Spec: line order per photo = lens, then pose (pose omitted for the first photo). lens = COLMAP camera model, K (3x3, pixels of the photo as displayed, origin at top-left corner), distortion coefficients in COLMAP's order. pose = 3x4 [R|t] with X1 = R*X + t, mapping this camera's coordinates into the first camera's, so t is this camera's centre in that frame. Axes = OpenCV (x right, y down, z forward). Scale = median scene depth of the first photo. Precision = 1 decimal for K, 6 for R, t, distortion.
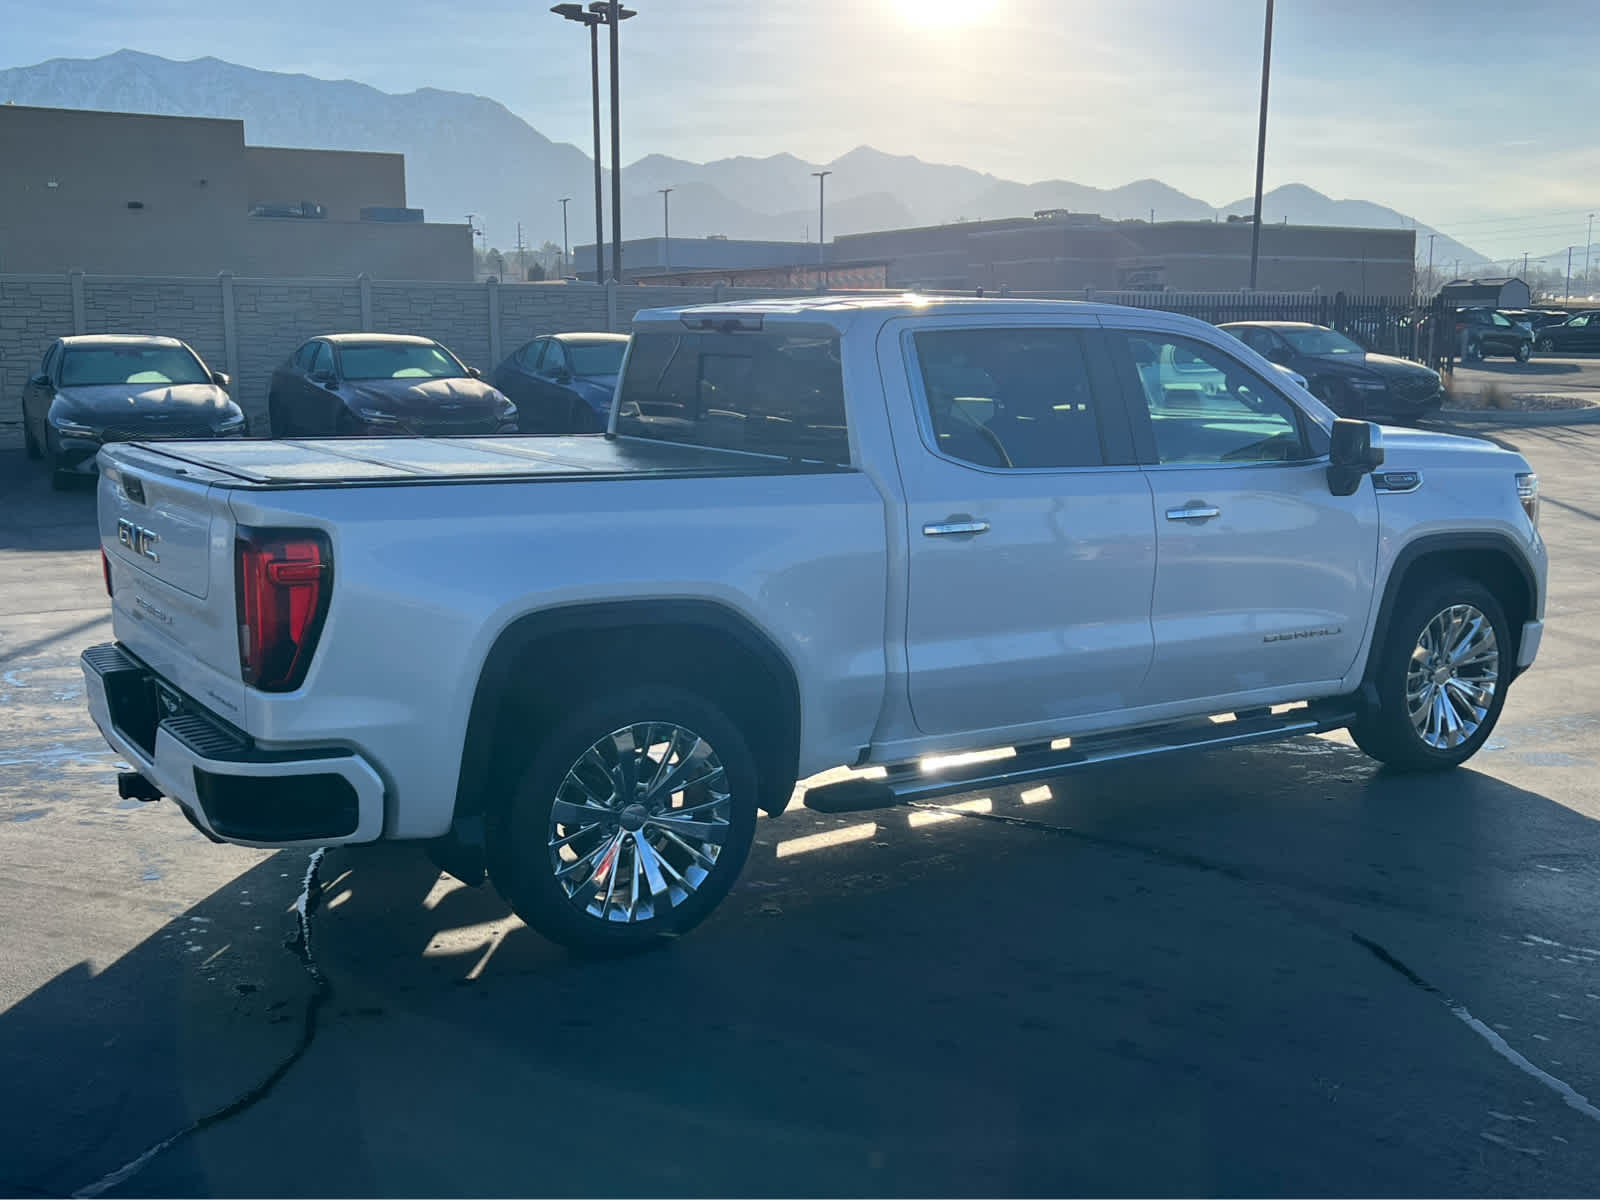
lens RADIAL K [[1787.1, 0, 800.0], [0, 1787.1, 600.0], [0, 0, 1]] dist [0.122050, -0.222247]
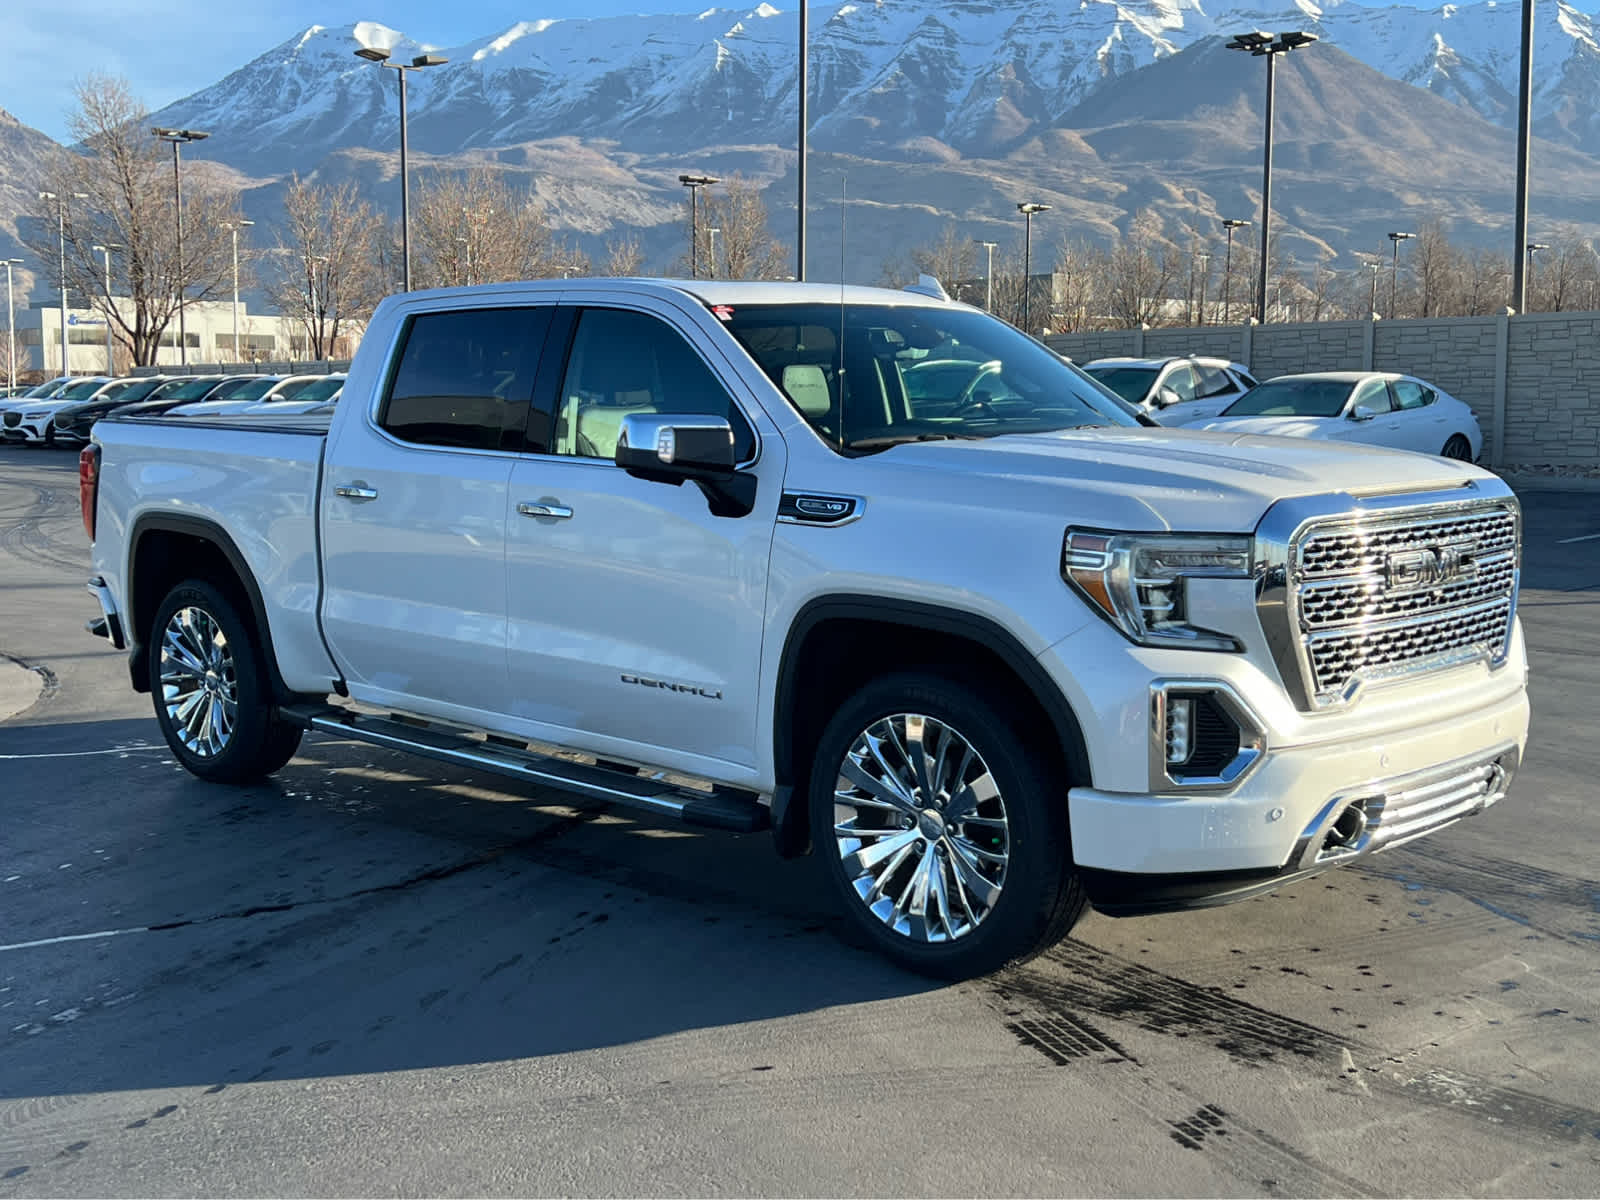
lens RADIAL K [[1880.5, 0, 755.7], [0, 1880.5, 601.3], [0, 0, 1]] dist [0.094652, -0.065586]
pose [[0.205687, 0.113174, -0.972052, 1.178338], [-0.145561, 0.985779, 0.083971, -0.099636], [0.967732, 0.124221, 0.219236, 0.932825]]
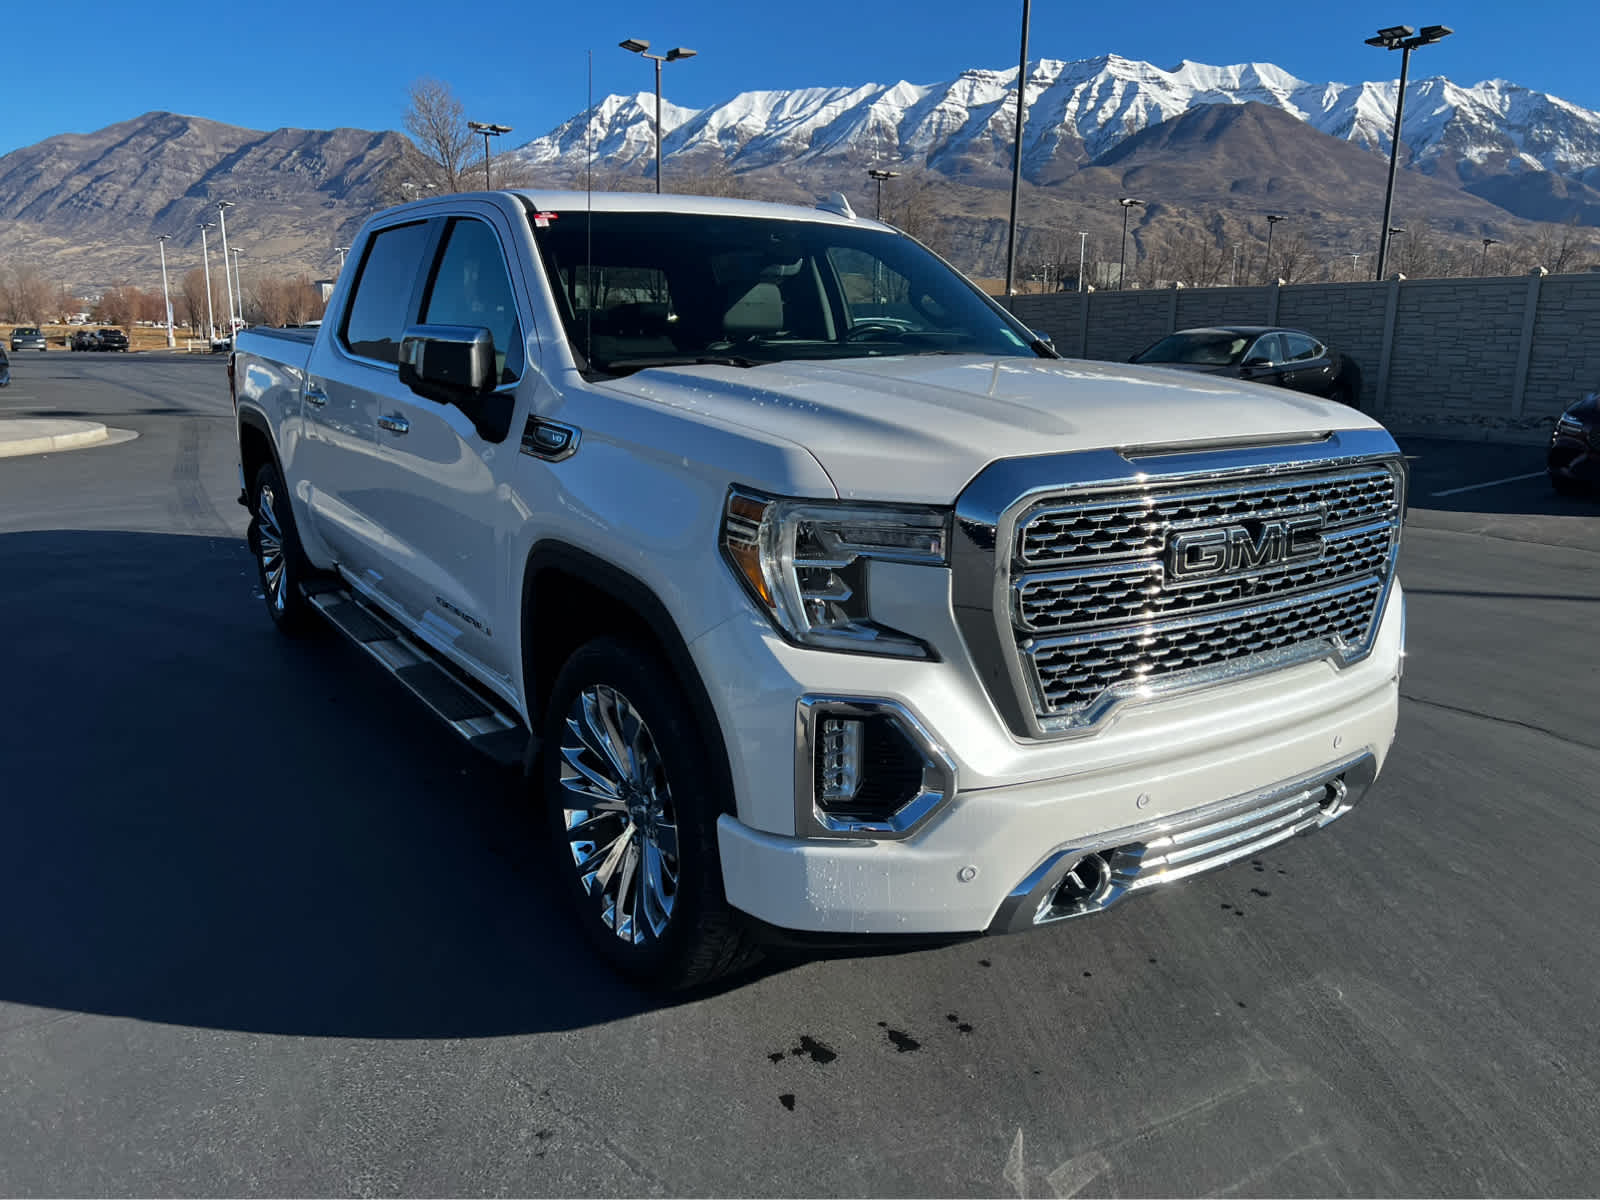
lens RADIAL K [[1236.6, 0, 800.0], [0, 1236.6, 600.0], [0, 0, 1]] dist [0.019671, -0.001370]
pose [[0.016217, 0.229557, -0.973160, 0.855512], [-0.162874, 0.960895, 0.223950, -0.138234], [0.986514, 0.154871, 0.052972, 1.217048]]
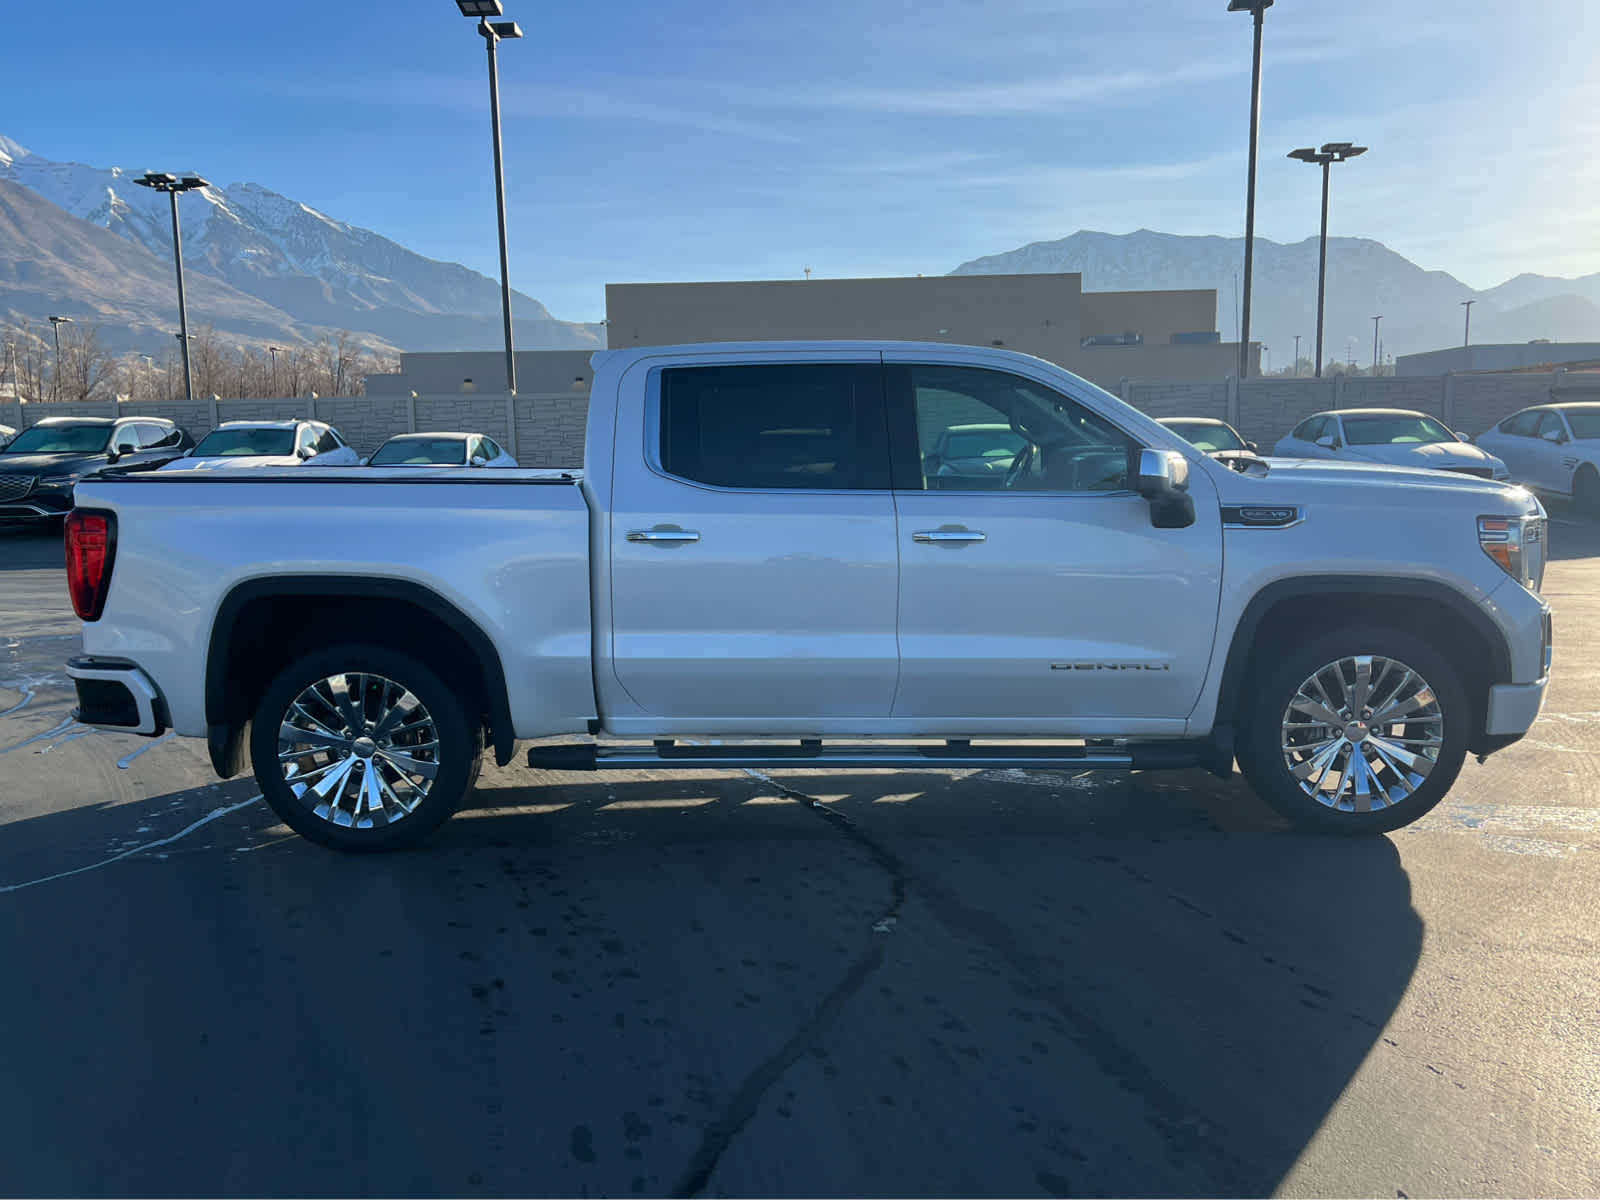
lens RADIAL K [[1384.2, 0, 652.6], [0, 1384.2, 598.6], [0, 0, 1]] dist [0.019566, 0.003447]
pose [[0.821952, 0.055446, -0.566852, 0.549055], [-0.072598, 0.997331, -0.007716, 0.006829], [0.564911, 0.047495, 0.823784, 0.255628]]
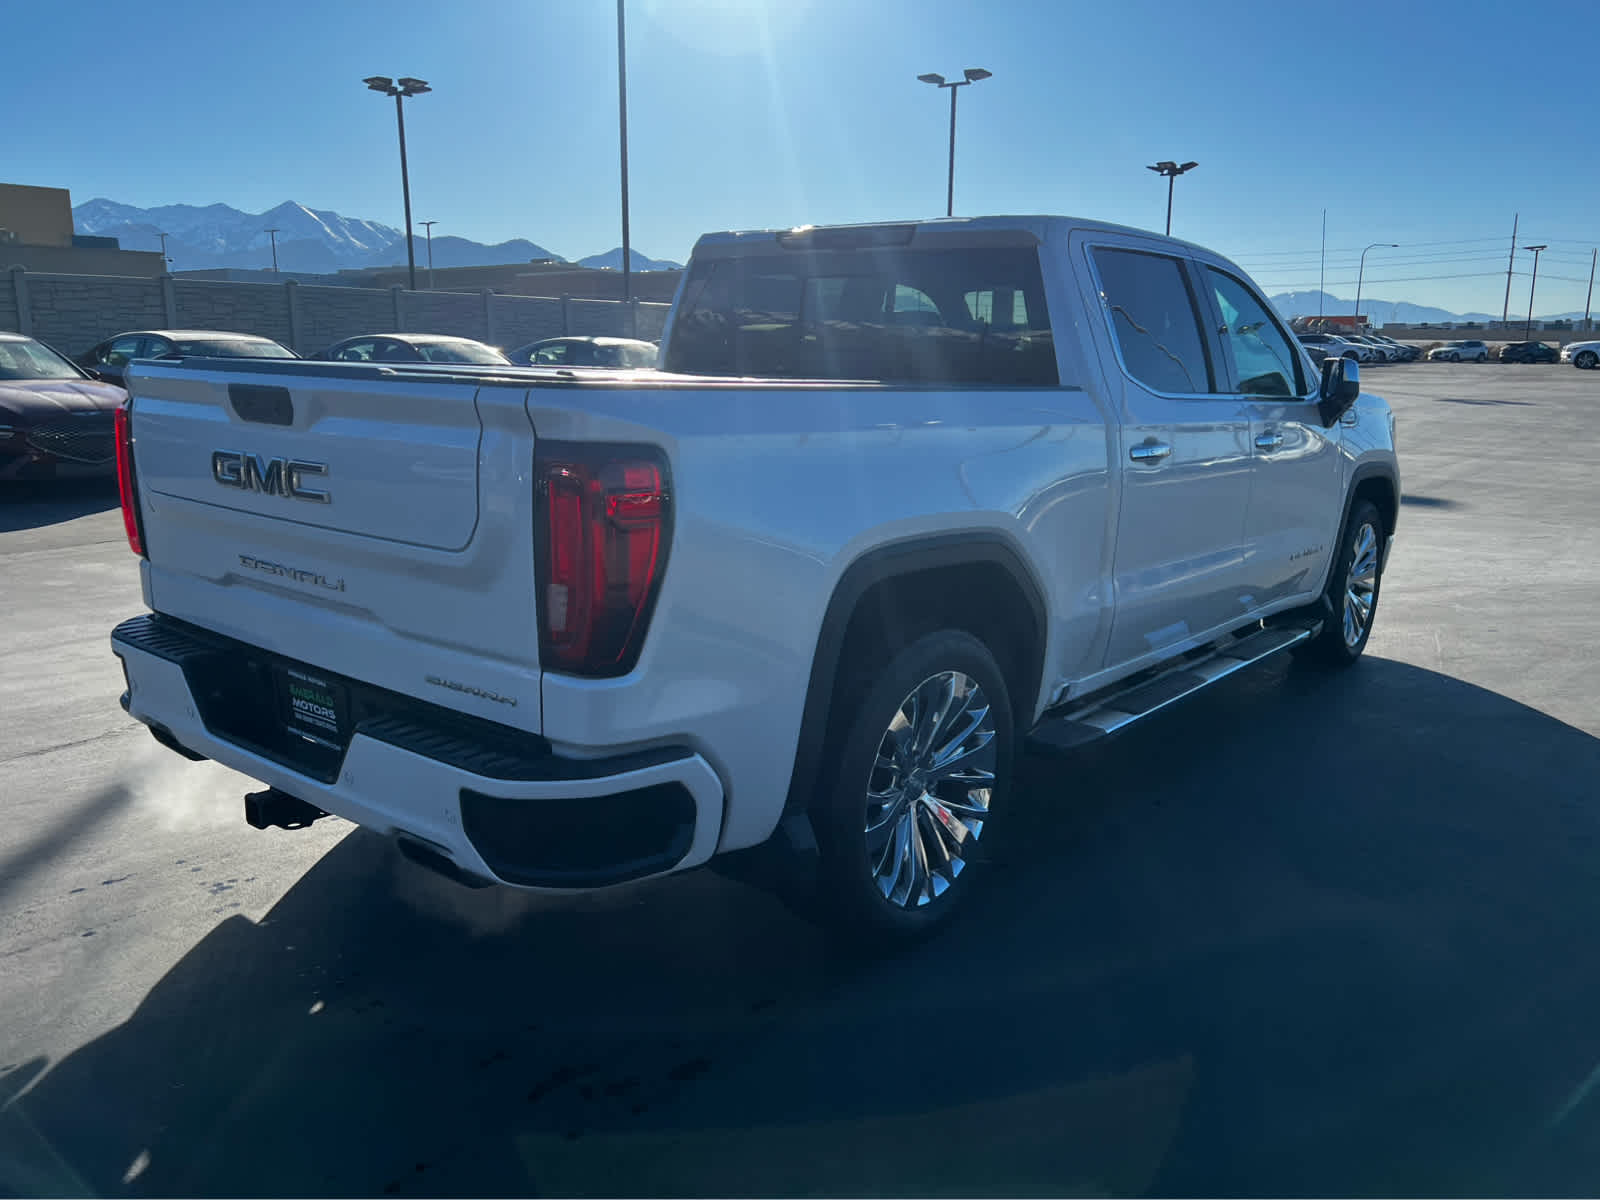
lens RADIAL K [[1236.6, 0, 800.0], [0, 1236.6, 600.0], [0, 0, 1]] dist [0.019671, -0.001370]
pose [[0.943535, -0.049906, 0.327493, -0.289684], [0.036886, 0.998267, 0.045853, 0.001615], [-0.329214, -0.031184, 0.943740, 0.401582]]
